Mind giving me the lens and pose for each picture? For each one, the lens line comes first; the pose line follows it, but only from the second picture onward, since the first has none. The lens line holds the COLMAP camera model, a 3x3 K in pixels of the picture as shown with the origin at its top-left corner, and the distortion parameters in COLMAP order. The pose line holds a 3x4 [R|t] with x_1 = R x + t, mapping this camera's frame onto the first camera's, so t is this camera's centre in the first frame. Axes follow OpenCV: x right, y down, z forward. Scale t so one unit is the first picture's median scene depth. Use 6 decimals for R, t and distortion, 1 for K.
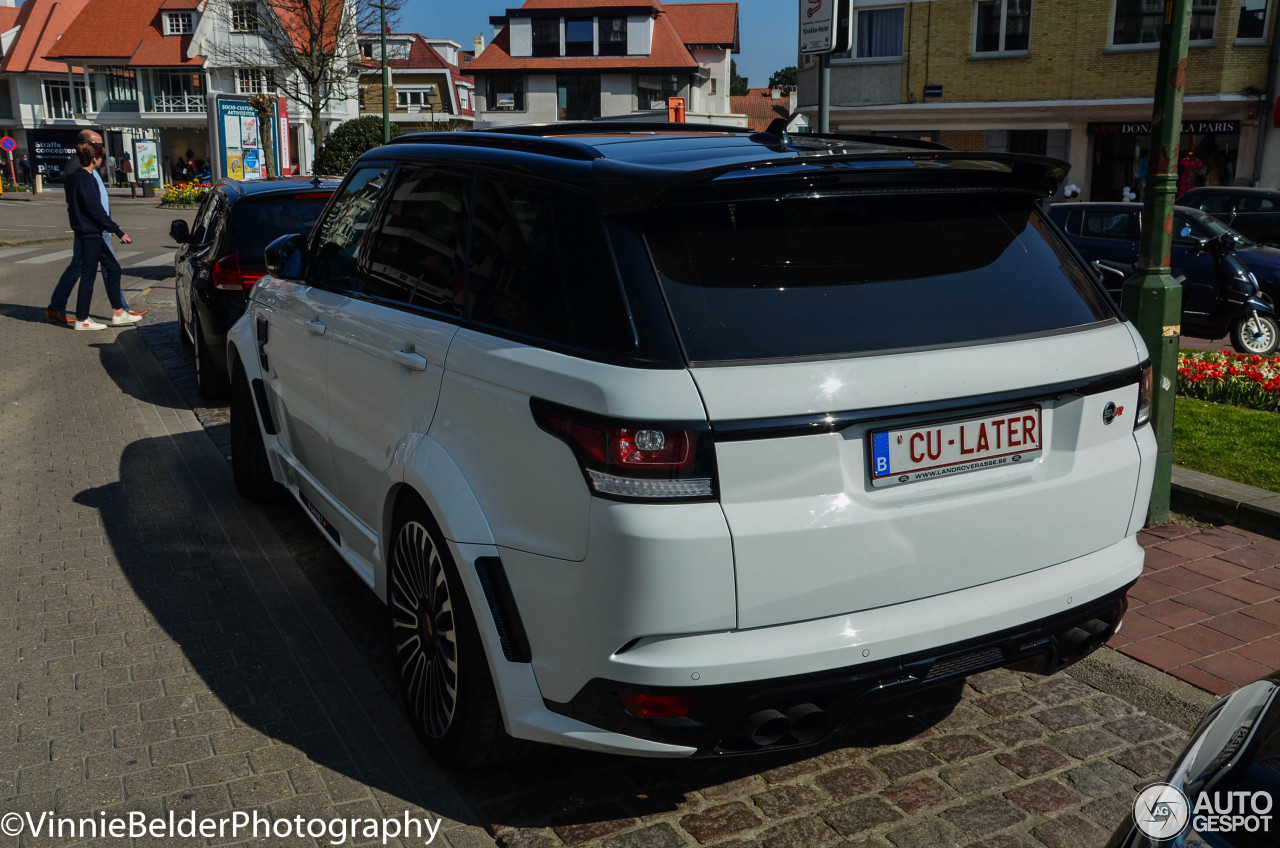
lens RADIAL K [[1209.0, 0, 646.4], [0, 1209.0, 428.3], [0, 0, 1]] dist [-0.099021, 0.253160]
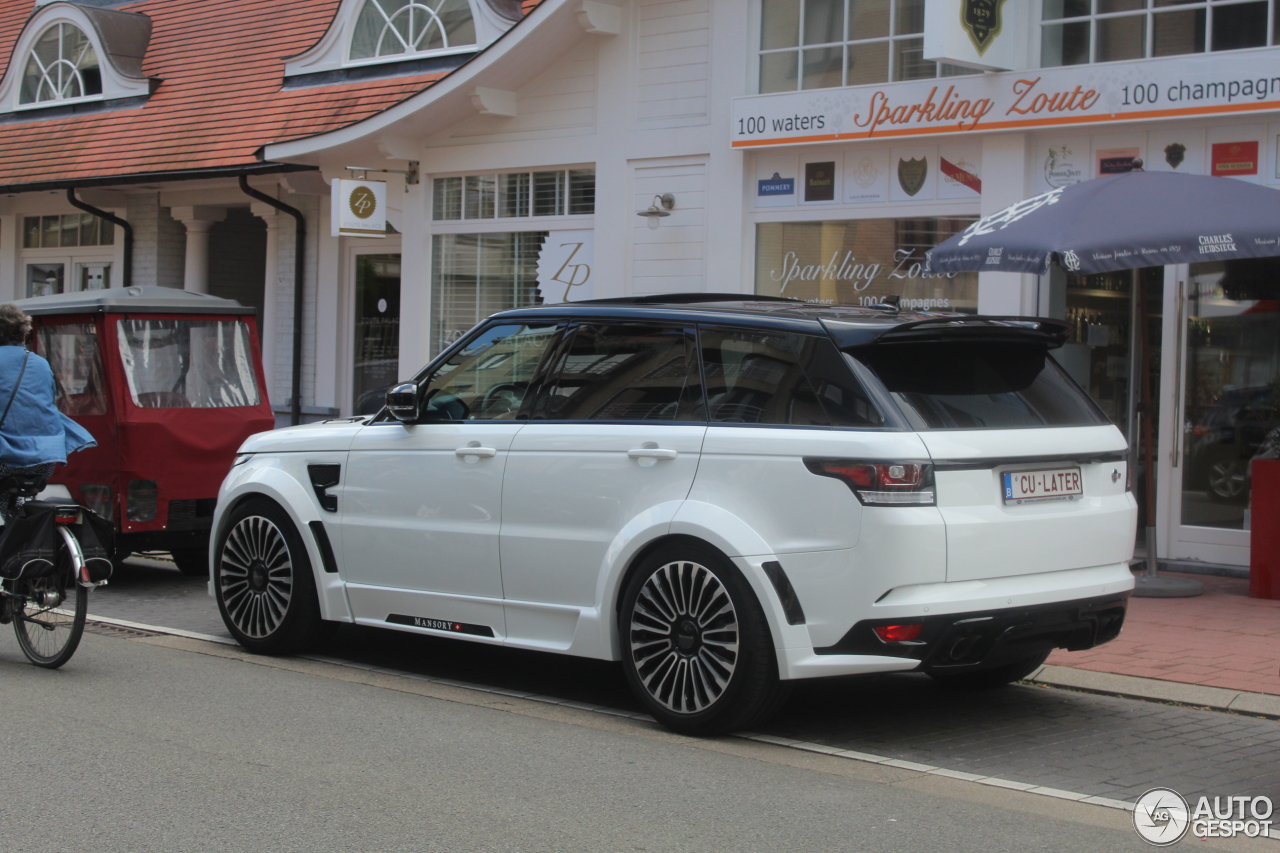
lens RADIAL K [[2167.0, 0, 640.0], [0, 2167.0, 426.5], [0, 0, 1]] dist [-0.014967, 0.167507]
pose [[0.959024, 0.008293, 0.283202, -1.118854], [0.045499, 0.982090, -0.182834, 0.451981], [-0.279647, 0.188228, 0.941471, -1.681131]]
